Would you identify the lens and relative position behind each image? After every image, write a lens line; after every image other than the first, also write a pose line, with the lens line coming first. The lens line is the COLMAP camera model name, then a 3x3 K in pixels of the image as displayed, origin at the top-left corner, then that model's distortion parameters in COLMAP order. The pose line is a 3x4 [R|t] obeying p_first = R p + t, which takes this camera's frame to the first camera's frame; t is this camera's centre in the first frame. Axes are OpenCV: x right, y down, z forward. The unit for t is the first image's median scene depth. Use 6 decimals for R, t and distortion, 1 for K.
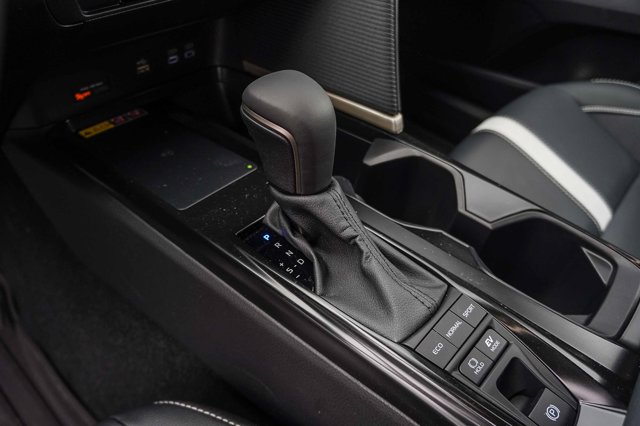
lens RADIAL K [[493.8, 0, 319.8], [0, 493.8, 216.9], [0, 0, 1]] dist [-0.041935, -0.001035]
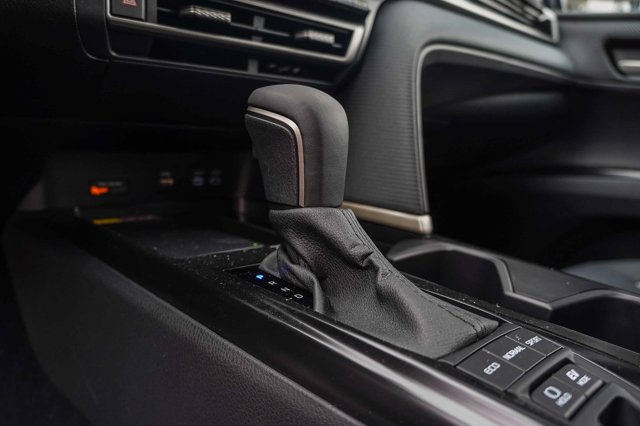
lens RADIAL K [[493.8, 0, 317.0], [0, 493.8, 213.2], [0, 0, 1]] dist [-0.041935, -0.001035]
pose [[0.995901, 0.029874, -0.085376, 0.049215], [-0.068851, 0.862507, -0.501339, 0.344682], [0.058660, 0.505162, 0.861029, 0.269362]]
